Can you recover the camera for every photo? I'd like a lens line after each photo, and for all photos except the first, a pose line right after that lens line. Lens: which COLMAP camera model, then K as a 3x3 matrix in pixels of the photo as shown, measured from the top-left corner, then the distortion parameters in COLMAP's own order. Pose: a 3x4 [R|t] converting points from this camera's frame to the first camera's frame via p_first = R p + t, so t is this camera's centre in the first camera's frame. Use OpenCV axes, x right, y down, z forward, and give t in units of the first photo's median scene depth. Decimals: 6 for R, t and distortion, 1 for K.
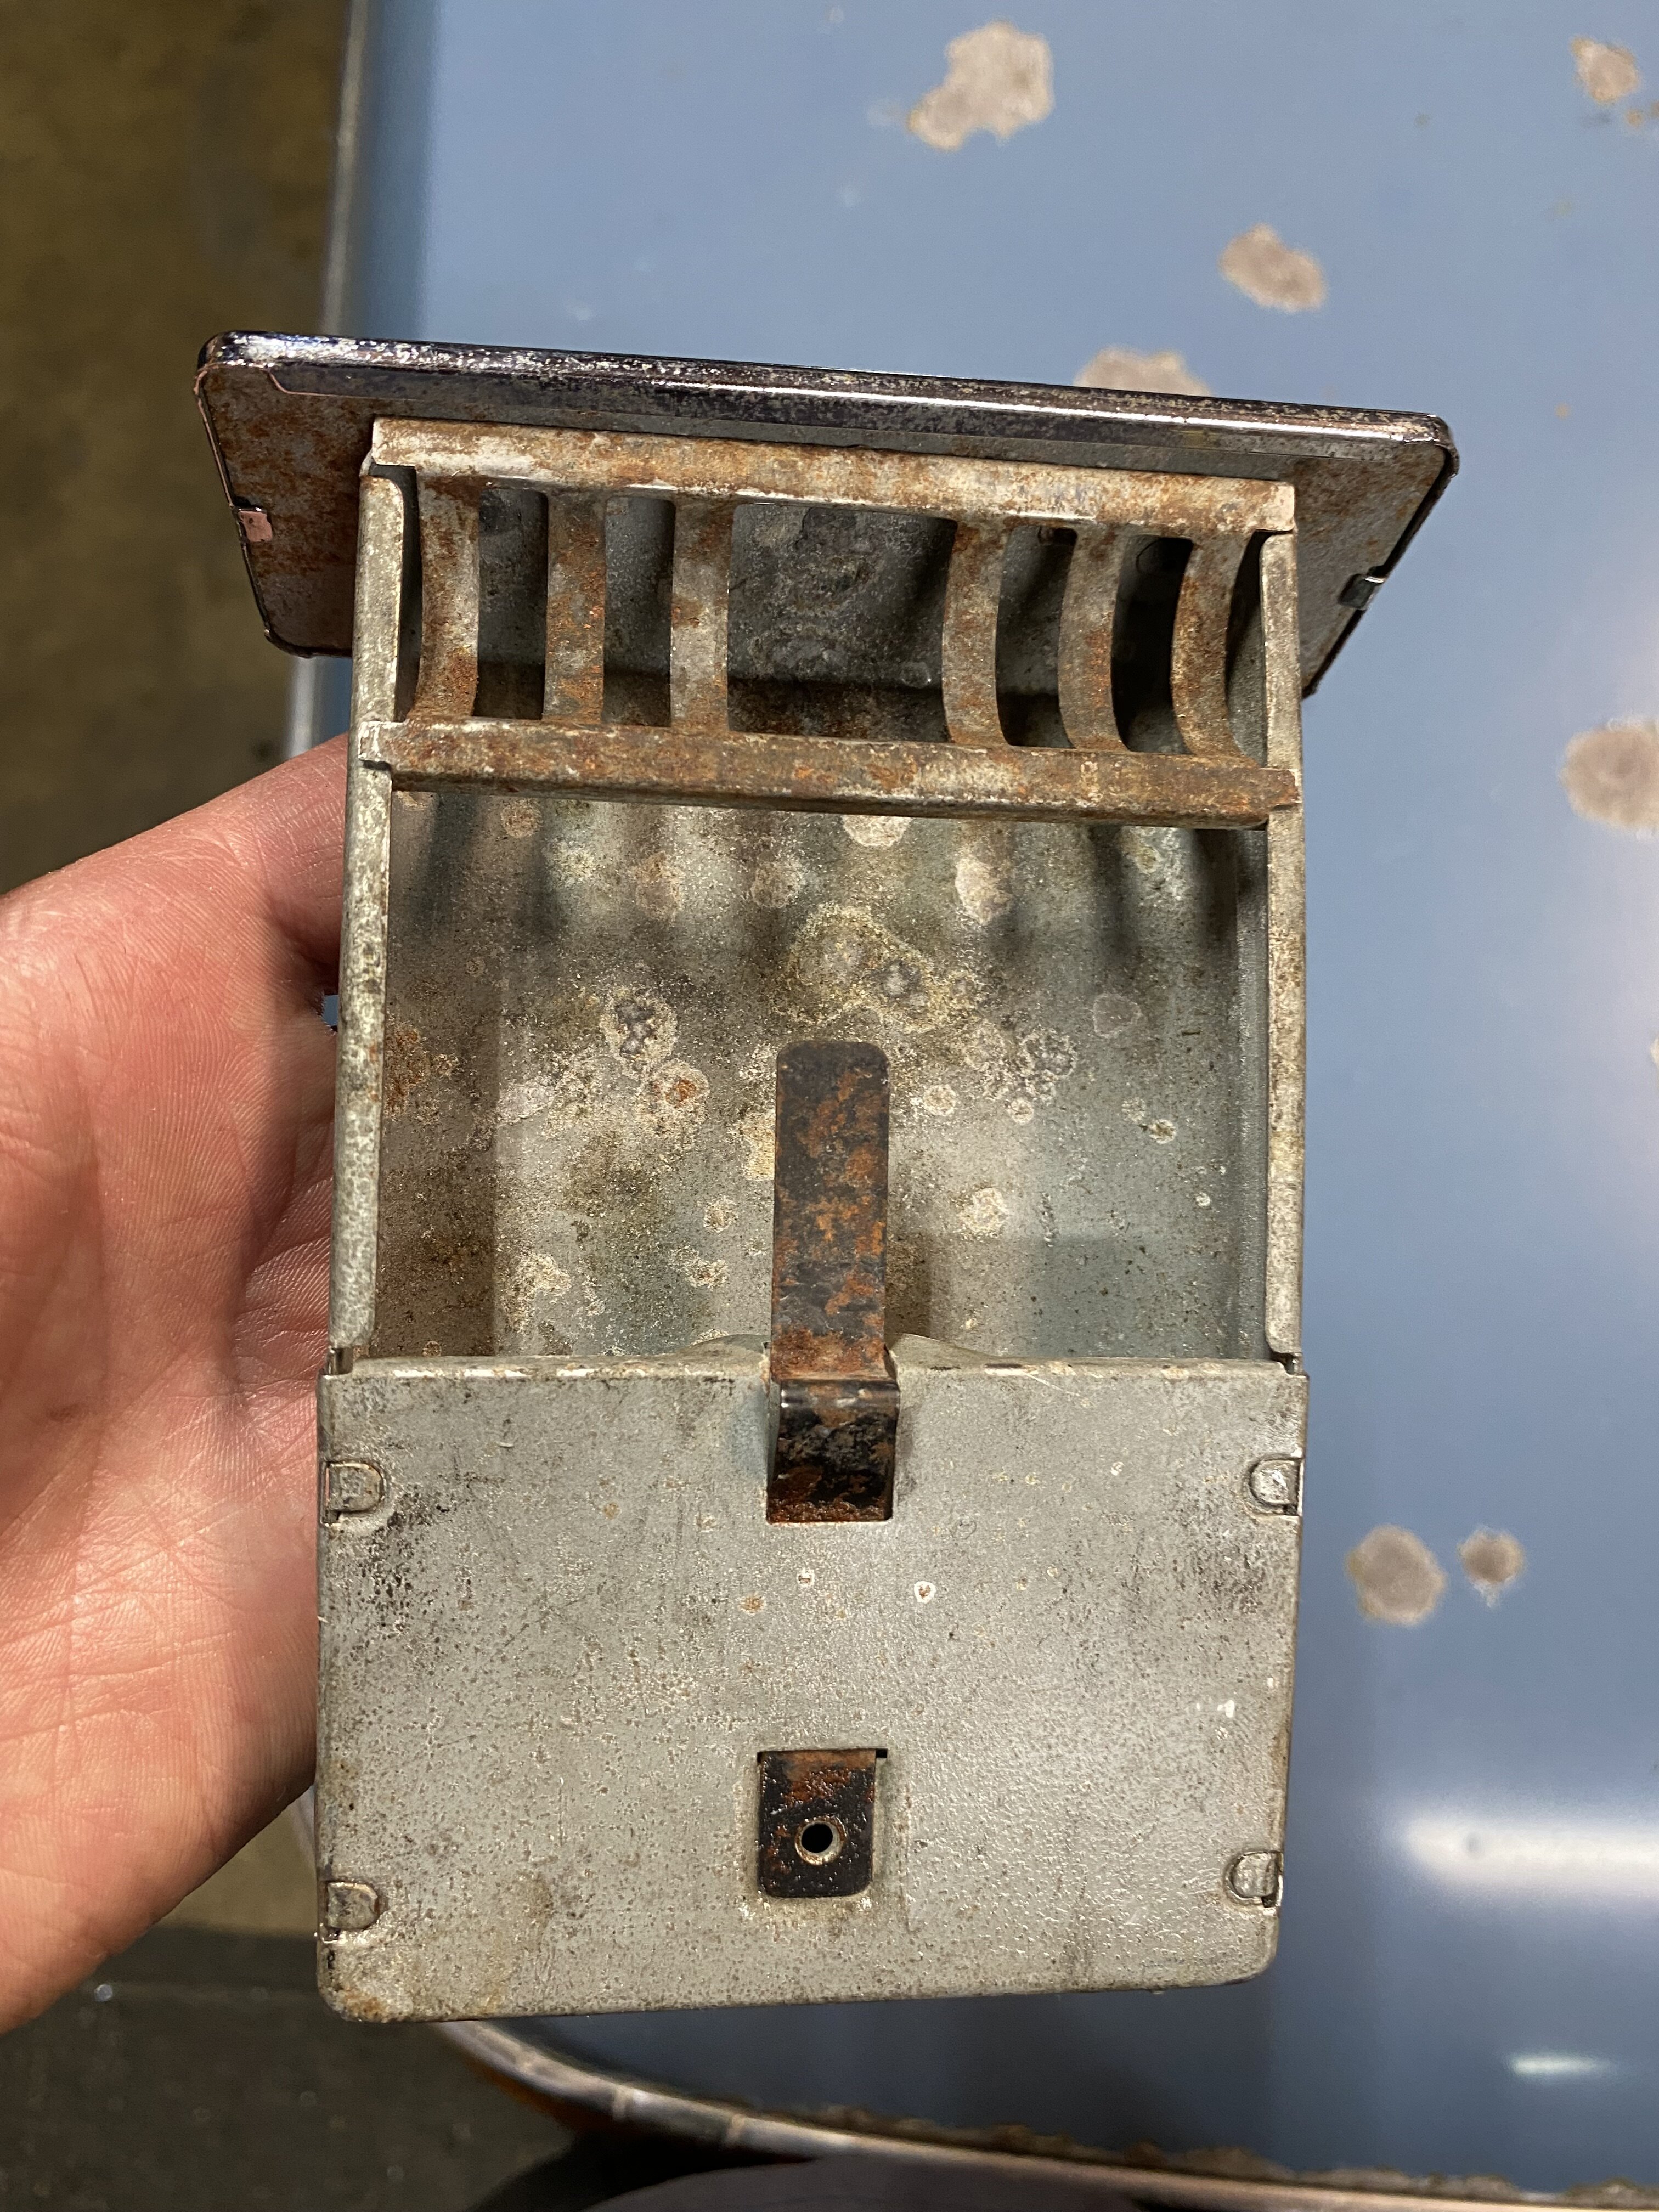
lens RADIAL K [[1654.4, 0, 816.2], [0, 1654.4, 1133.6], [0, 0, 1]] dist [0.003063, -0.002509]
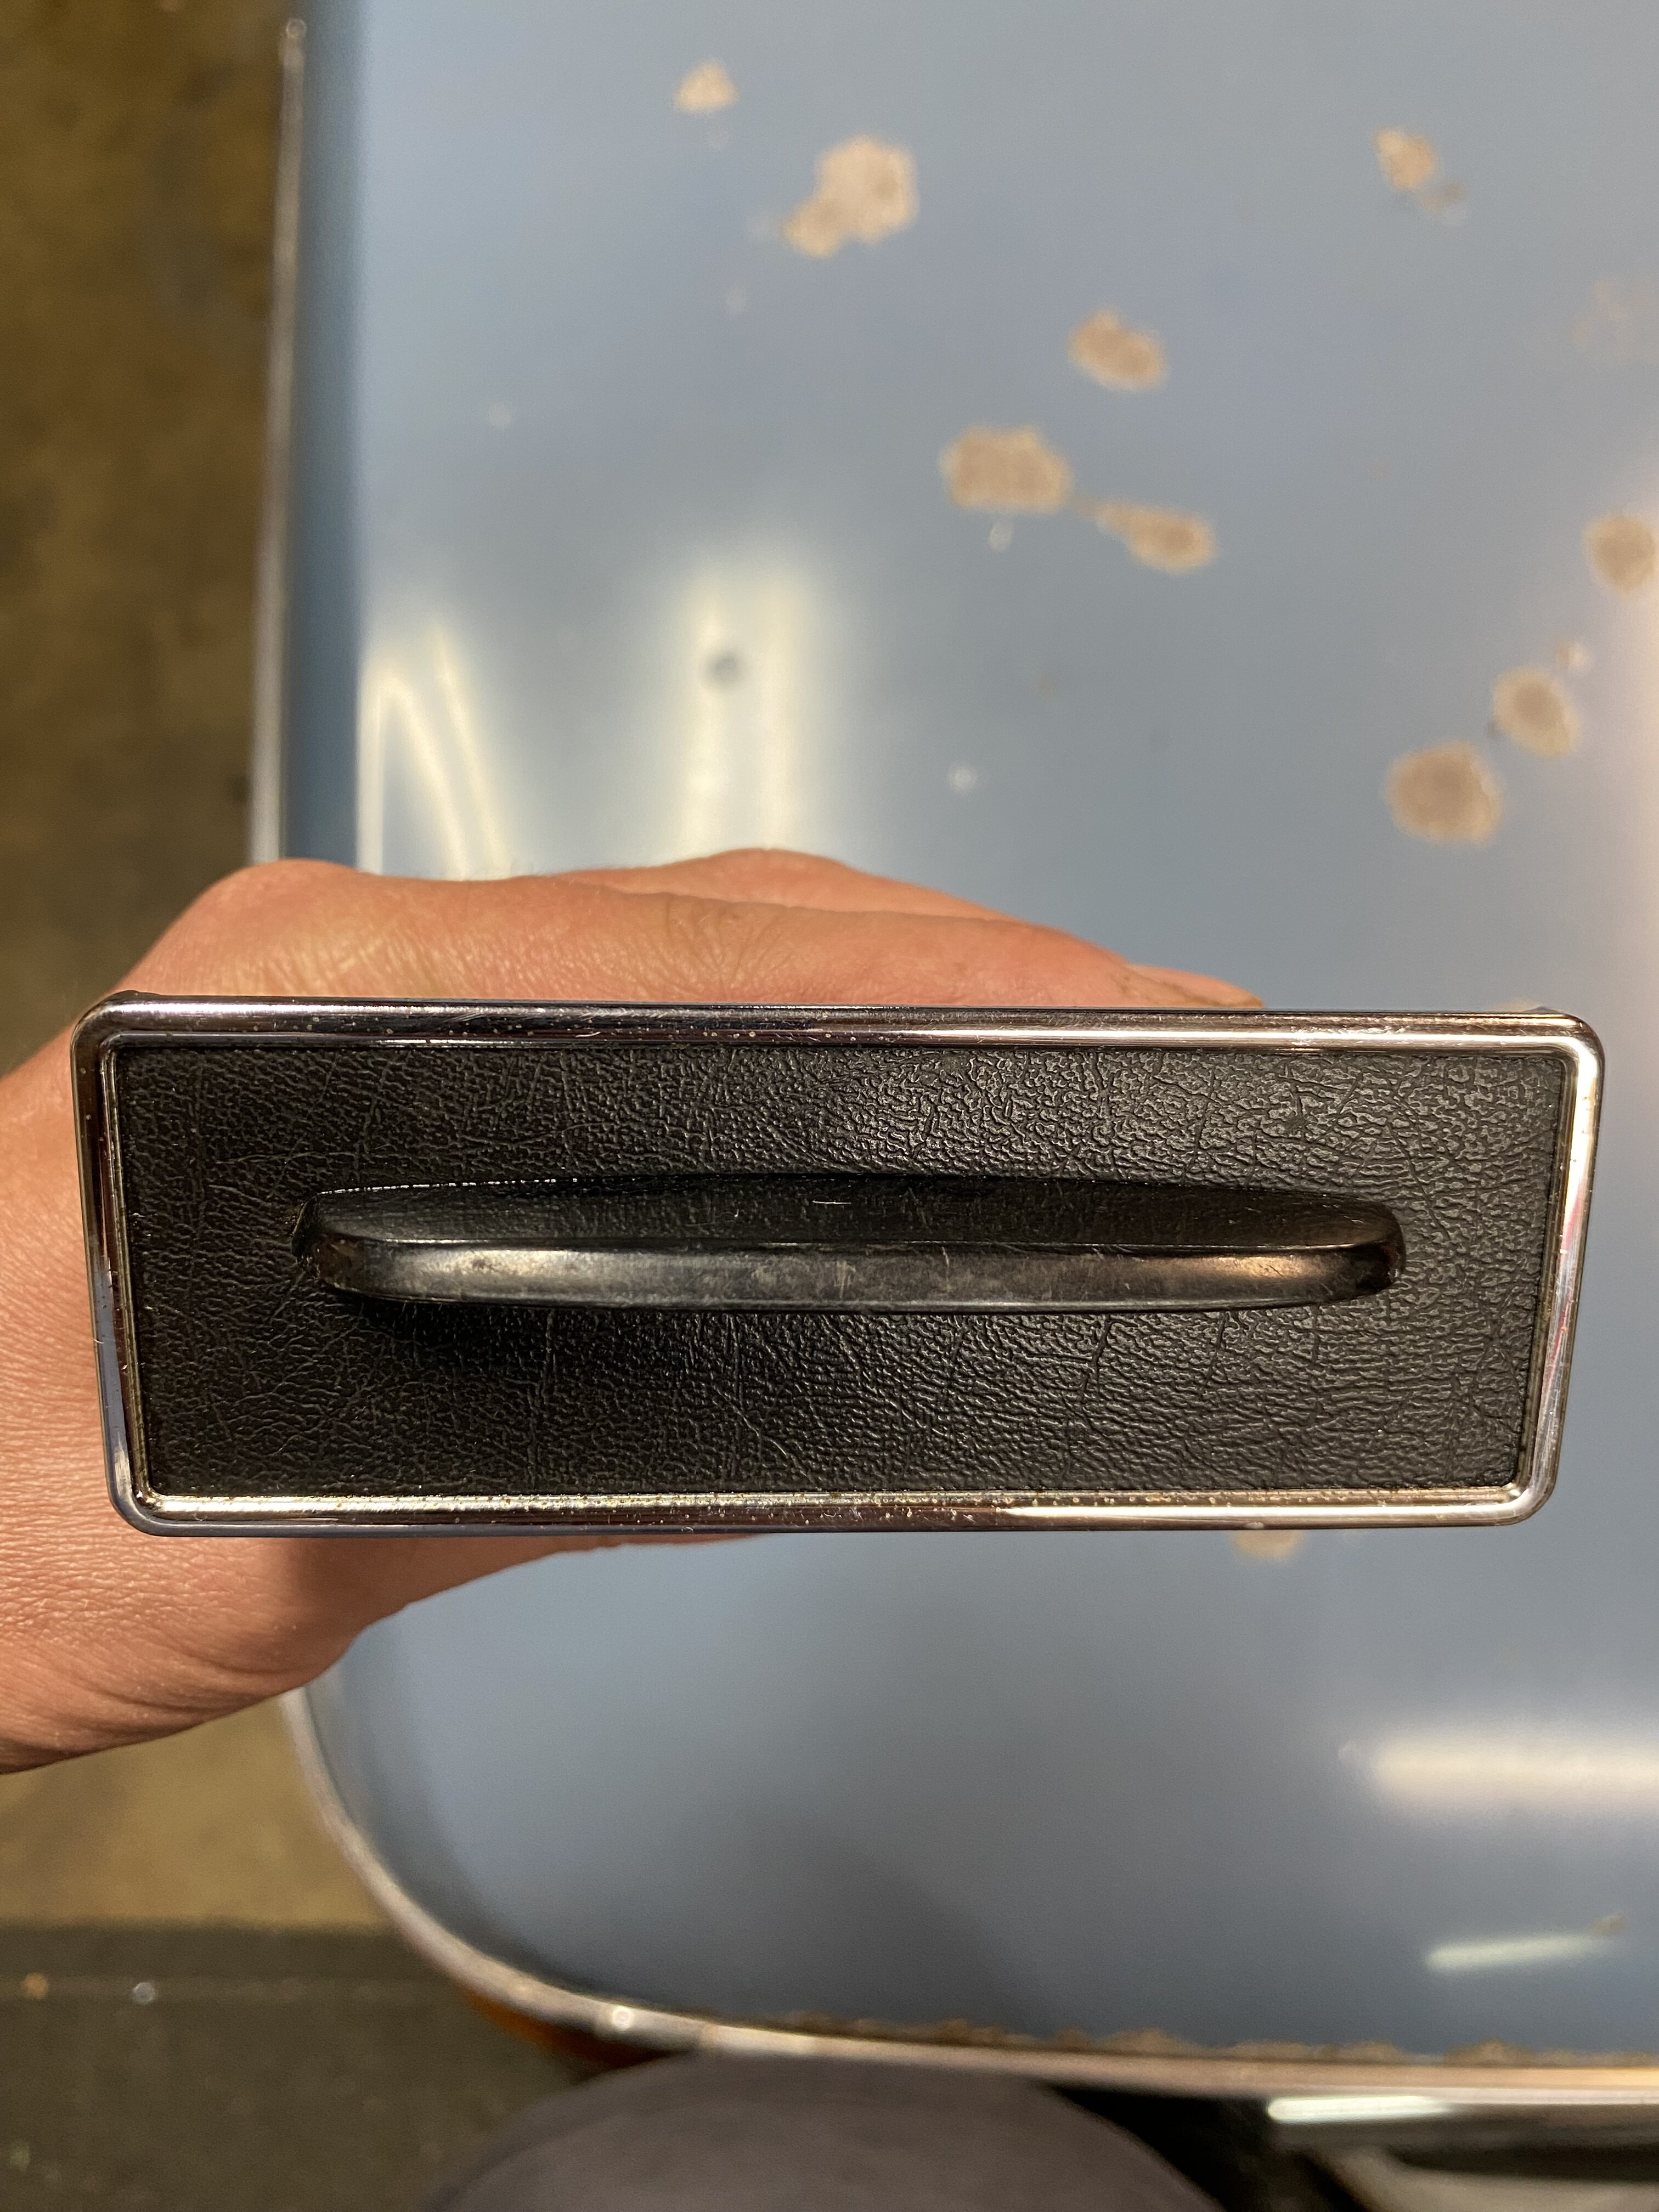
lens RADIAL K [[1642.6, 0, 829.5], [0, 1642.6, 1106.0], [0, 0, 1]] dist [0.001141, 0.007934]
pose [[0.998685, -0.050618, 0.008119, 0.048665], [0.050694, 0.998670, -0.009362, -0.012809], [-0.007634, 0.009761, 0.999923, -0.104409]]
